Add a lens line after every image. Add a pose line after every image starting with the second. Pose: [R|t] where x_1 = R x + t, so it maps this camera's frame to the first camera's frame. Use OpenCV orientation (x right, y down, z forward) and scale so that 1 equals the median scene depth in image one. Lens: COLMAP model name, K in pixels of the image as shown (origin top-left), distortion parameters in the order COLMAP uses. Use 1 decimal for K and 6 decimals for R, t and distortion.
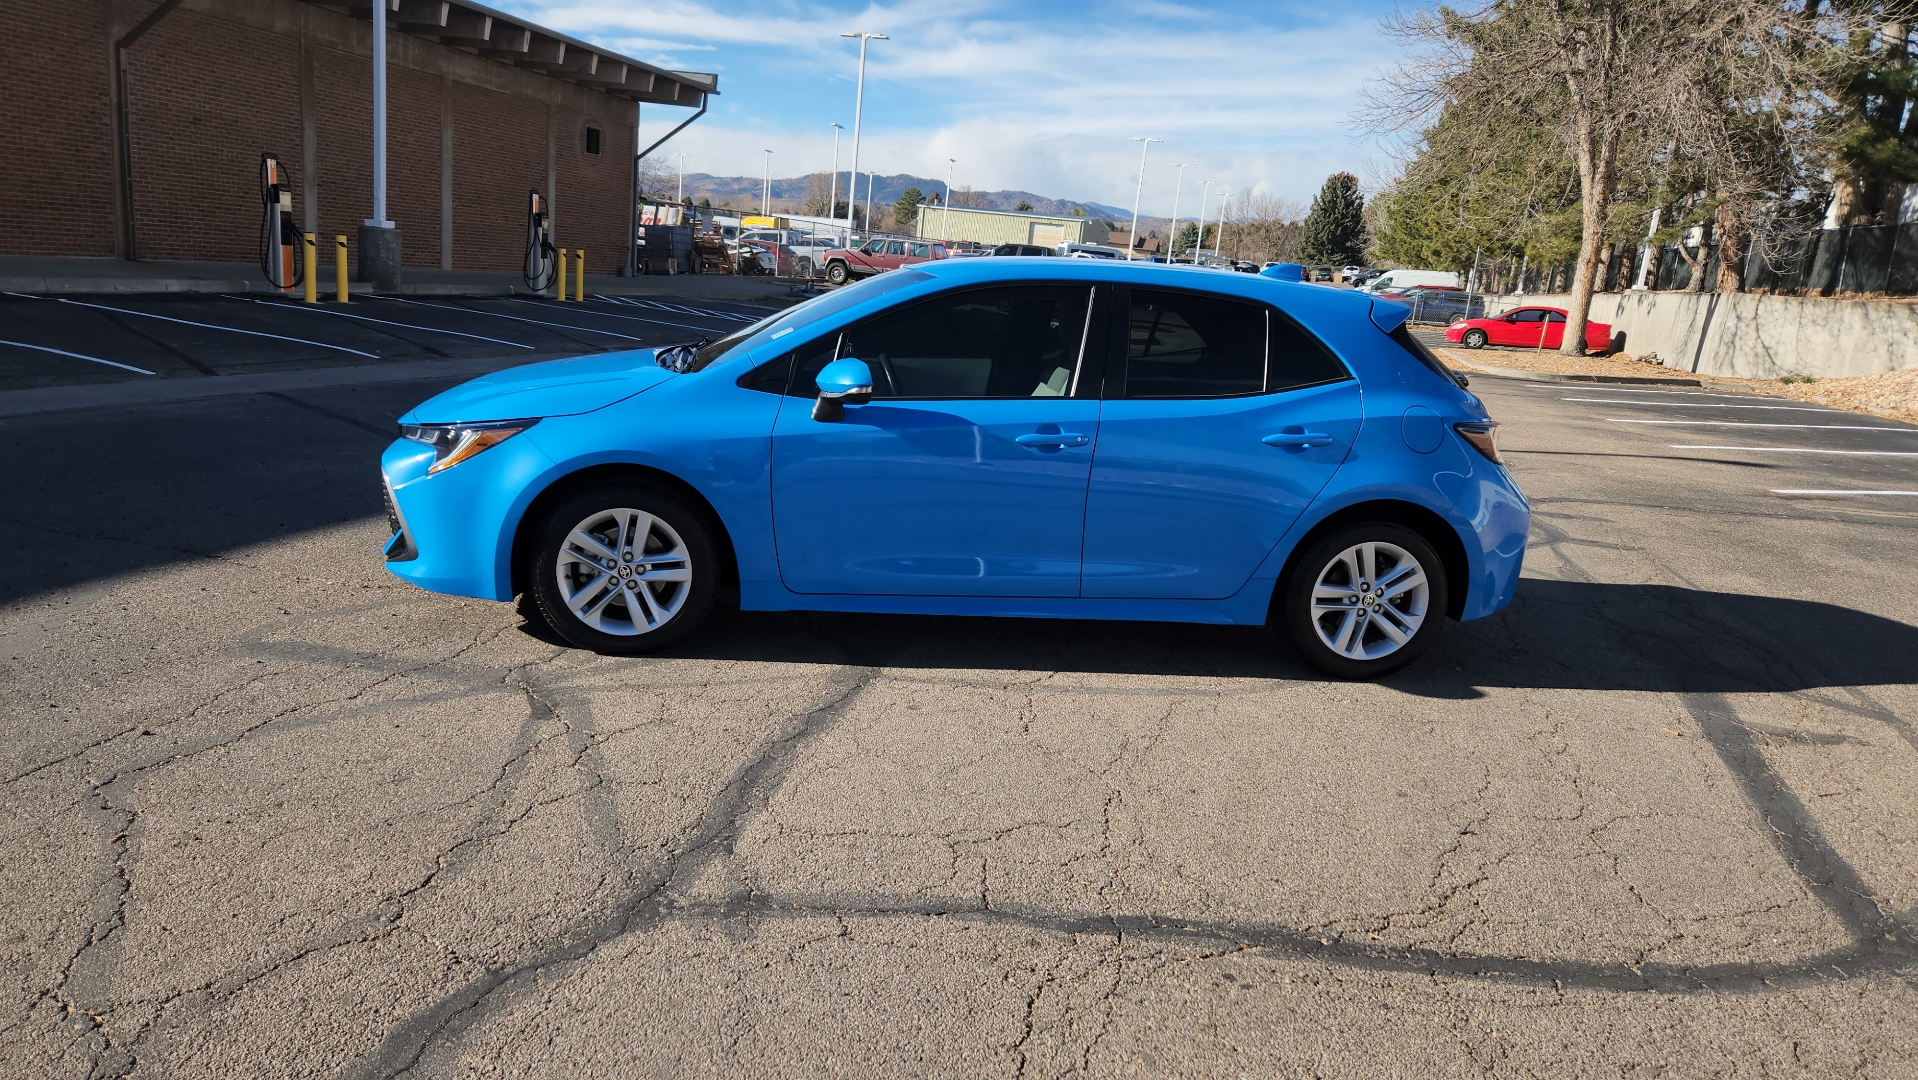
lens RADIAL K [[1283.0, 0, 918.6], [0, 1283.0, 561.3], [0, 0, 1]] dist [0.070236, -0.055532]
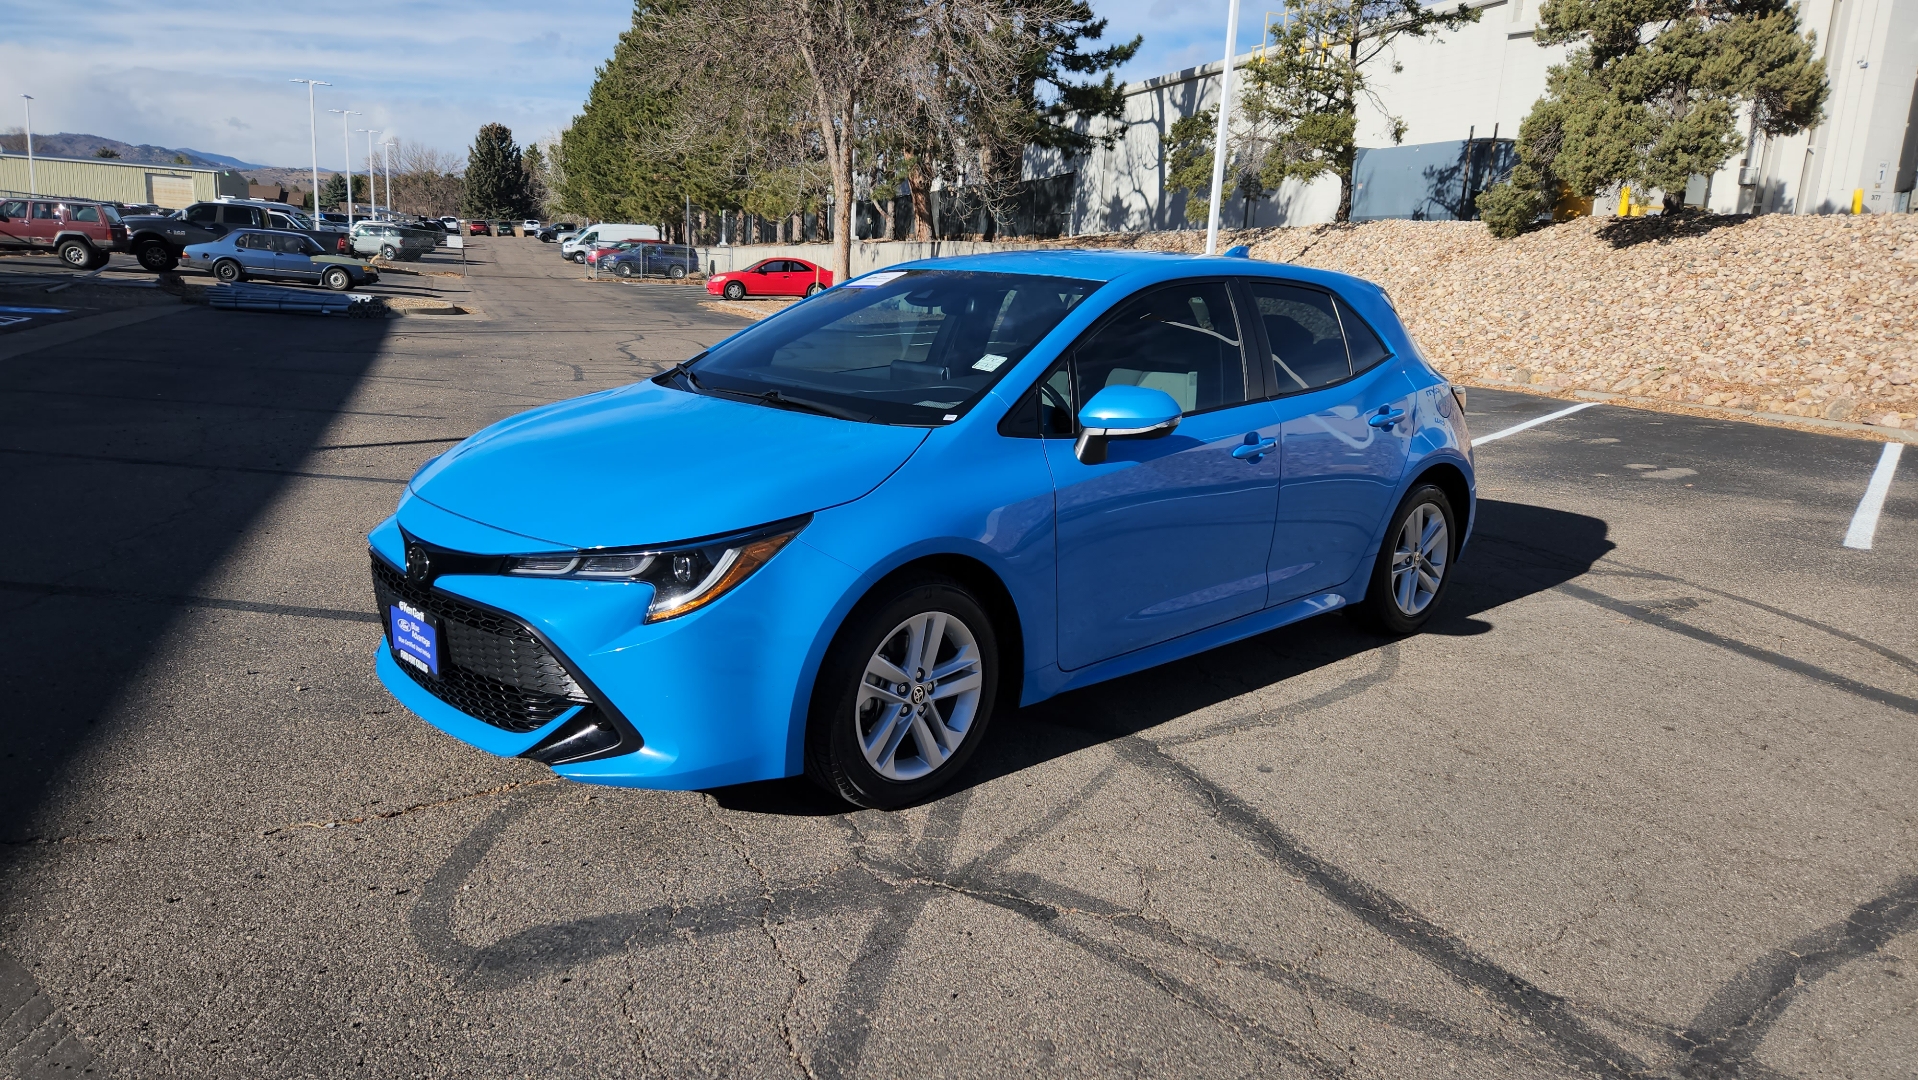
lens RADIAL K [[1283.0, 0, 932.3], [0, 1283.0, 552.5], [0, 0, 1]] dist [0.070236, -0.055532]
pose [[0.808700, -0.174052, 0.561881, -0.584221], [0.158141, 0.984385, 0.077321, -0.122043], [-0.566565, 0.026327, 0.823596, 0.339674]]
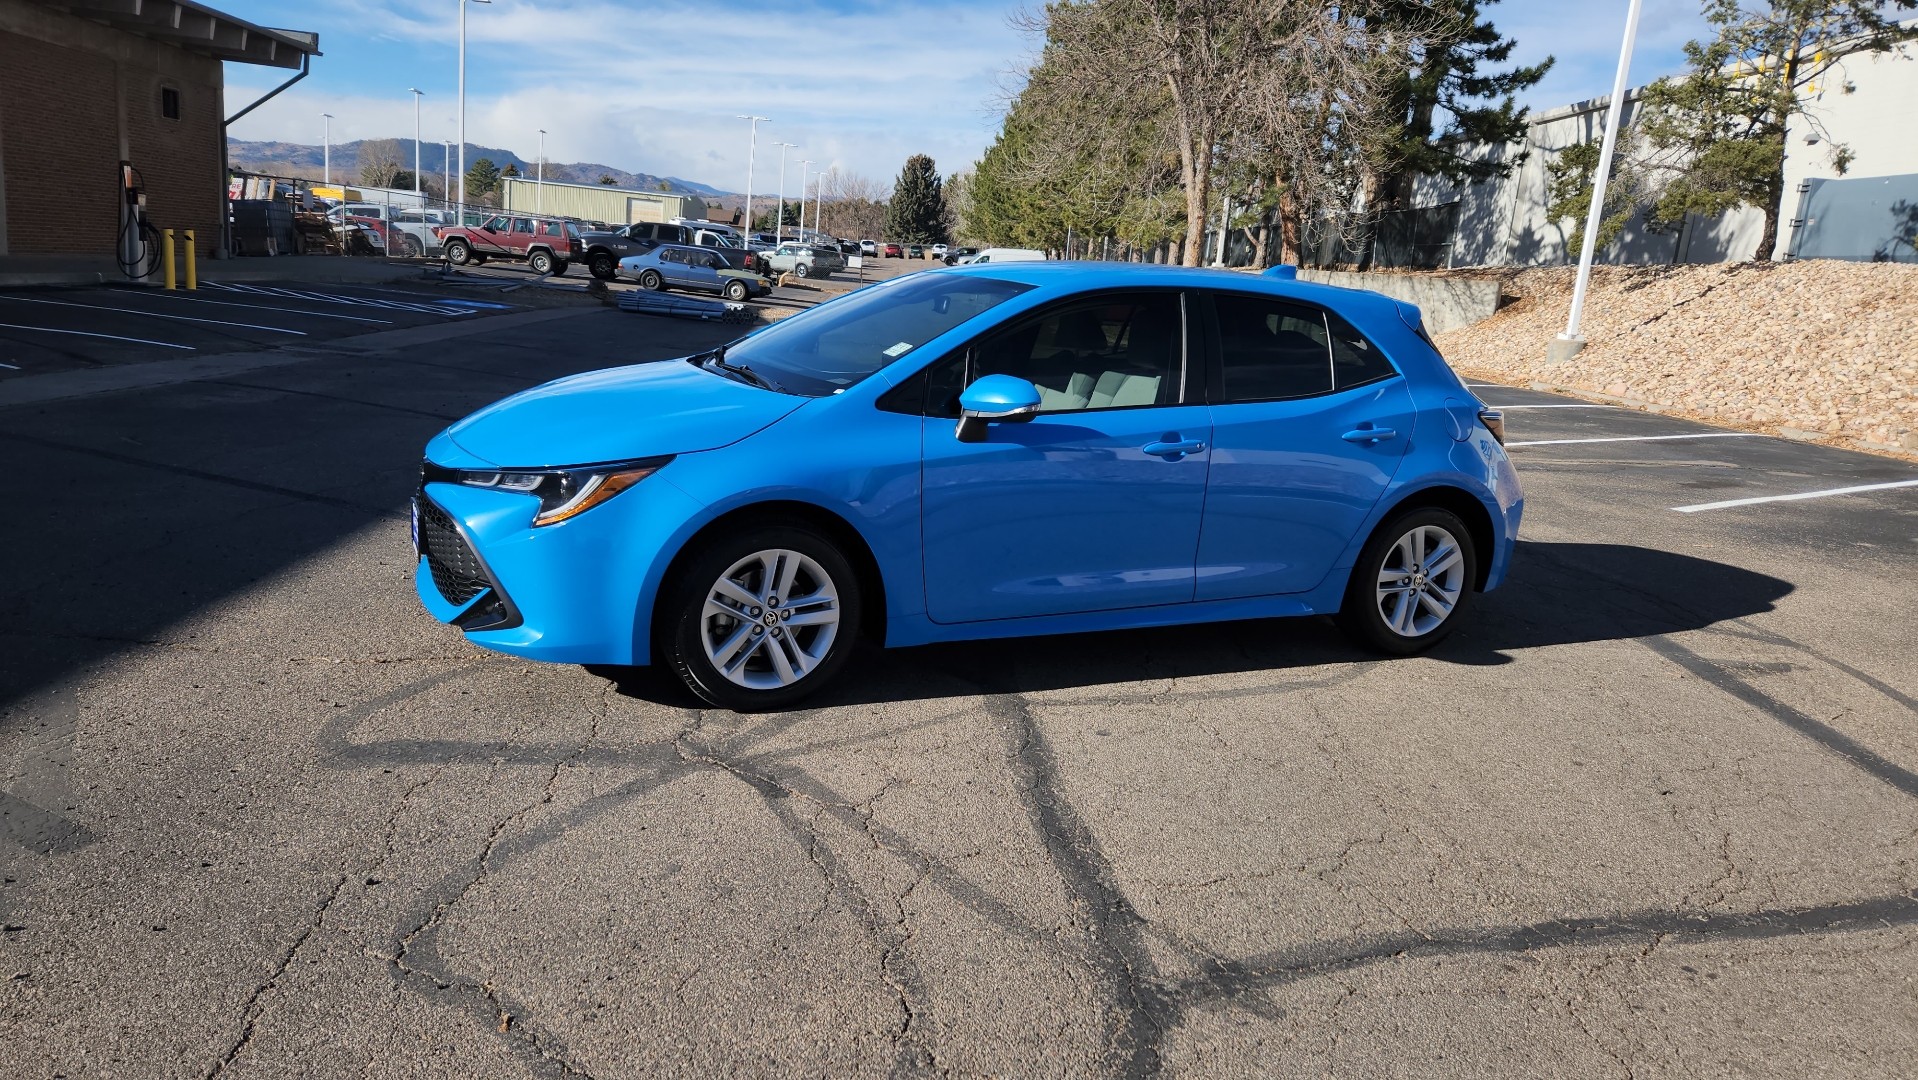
lens RADIAL K [[1283.0, 0, 919.0], [0, 1283.0, 541.3], [0, 0, 1]] dist [0.070236, -0.055532]
pose [[0.951919, -0.073641, 0.297367, -0.362740], [0.072743, 0.997251, 0.014103, -0.047524], [-0.297588, 0.008206, 0.954659, 0.097909]]
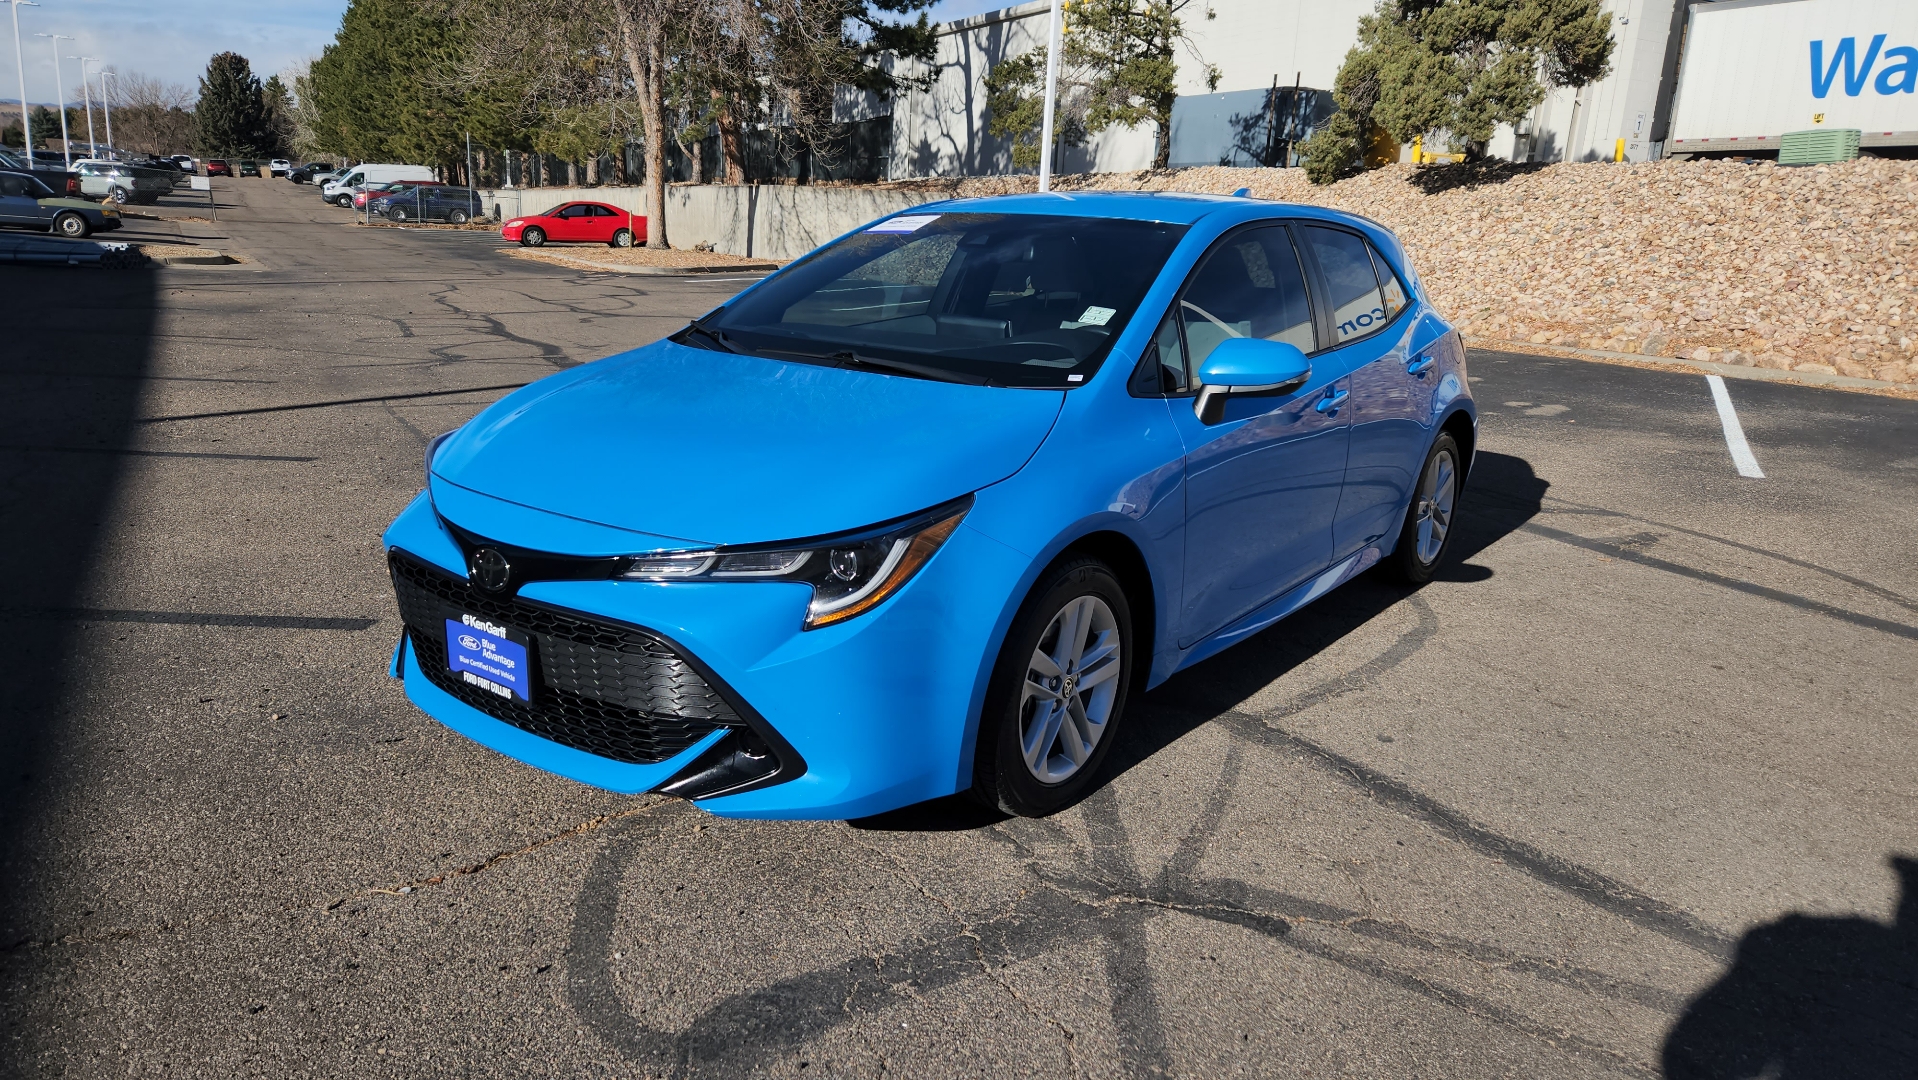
lens RADIAL K [[1283.0, 0, 950.9], [0, 1283.0, 551.5], [0, 0, 1]] dist [0.070236, -0.055532]
pose [[0.697259, -0.229530, 0.679077, -0.664247], [0.180679, 0.973036, 0.143373, -0.158986], [-0.693675, 0.022727, 0.719930, 0.506304]]
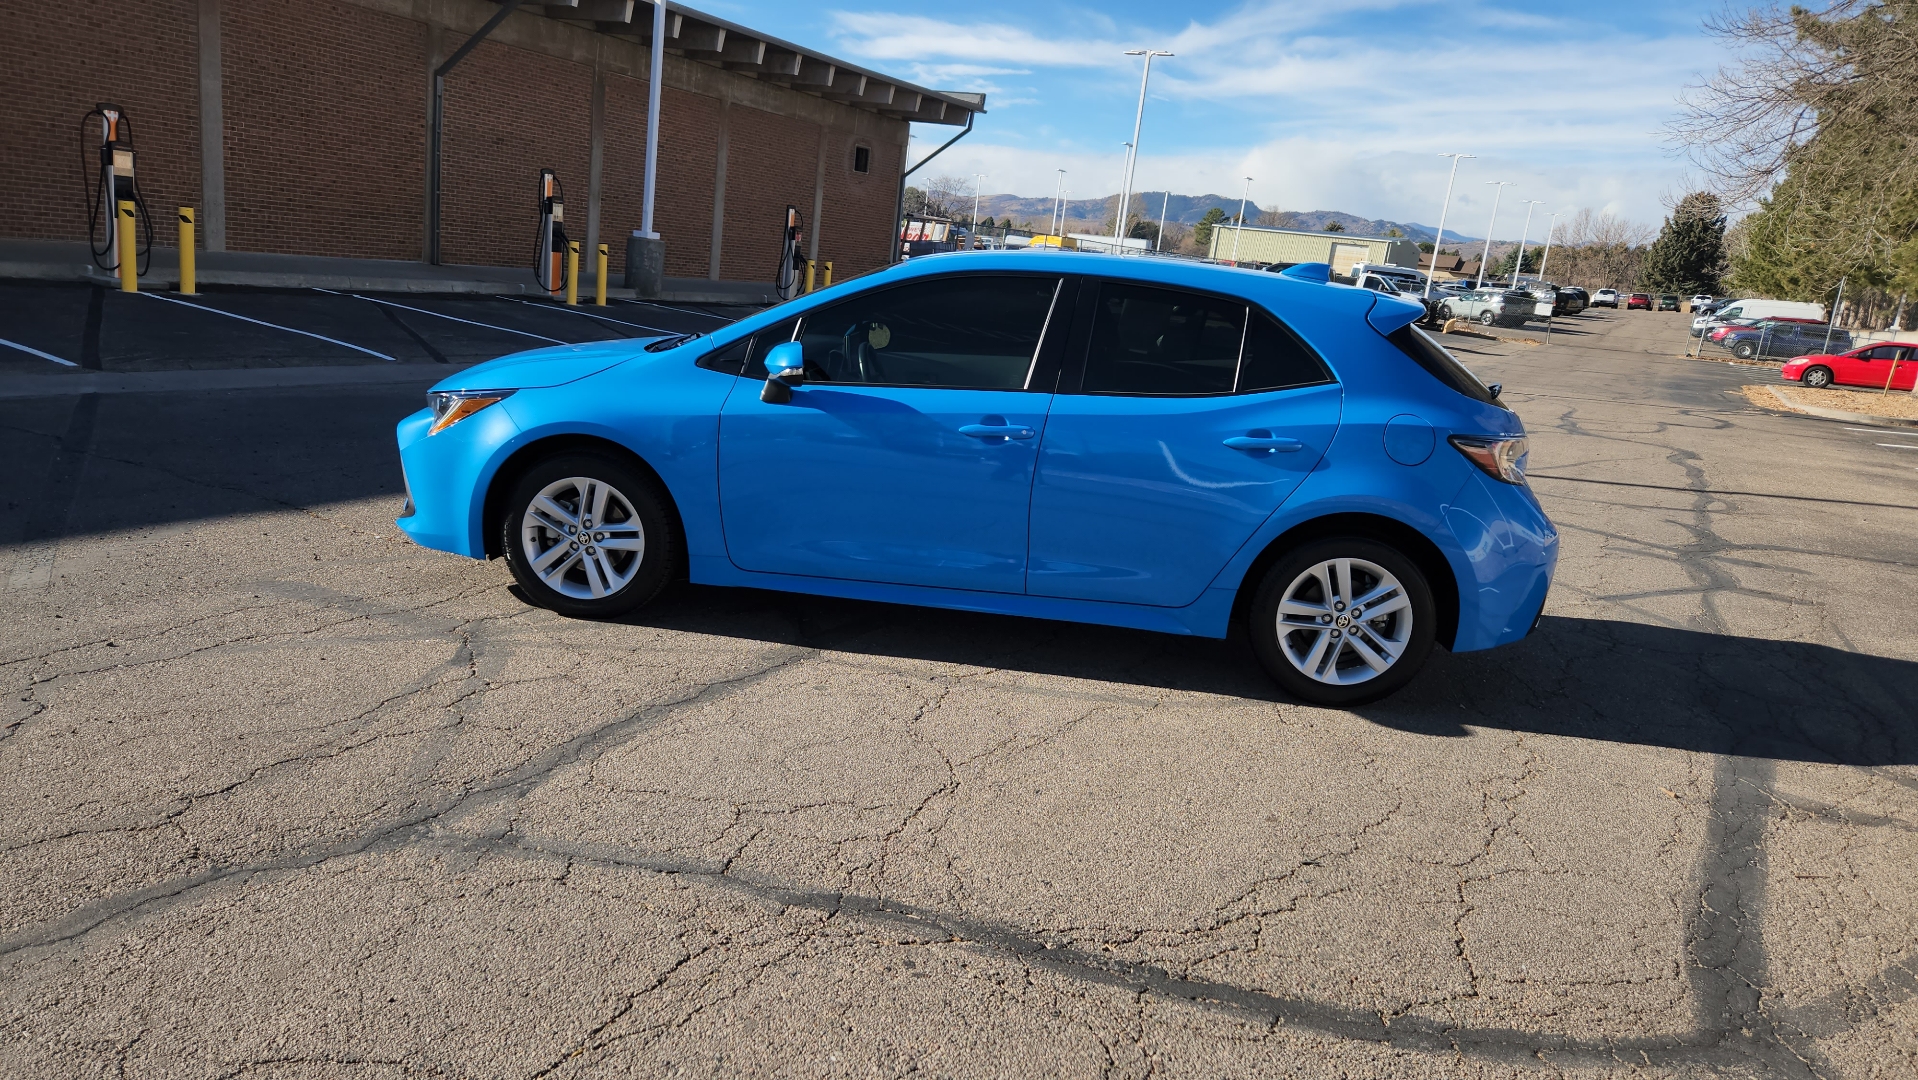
lens RADIAL K [[1278.7, 0, 921.4], [0, 1278.7, 561.8], [0, 0, 1]] dist [0.063149, -0.044899]
pose [[0.974774, 0.065168, -0.213468, 0.246507], [-0.067997, 0.997668, -0.005933, 0.013828], [0.212583, 0.020298, 0.976932, 0.029242]]
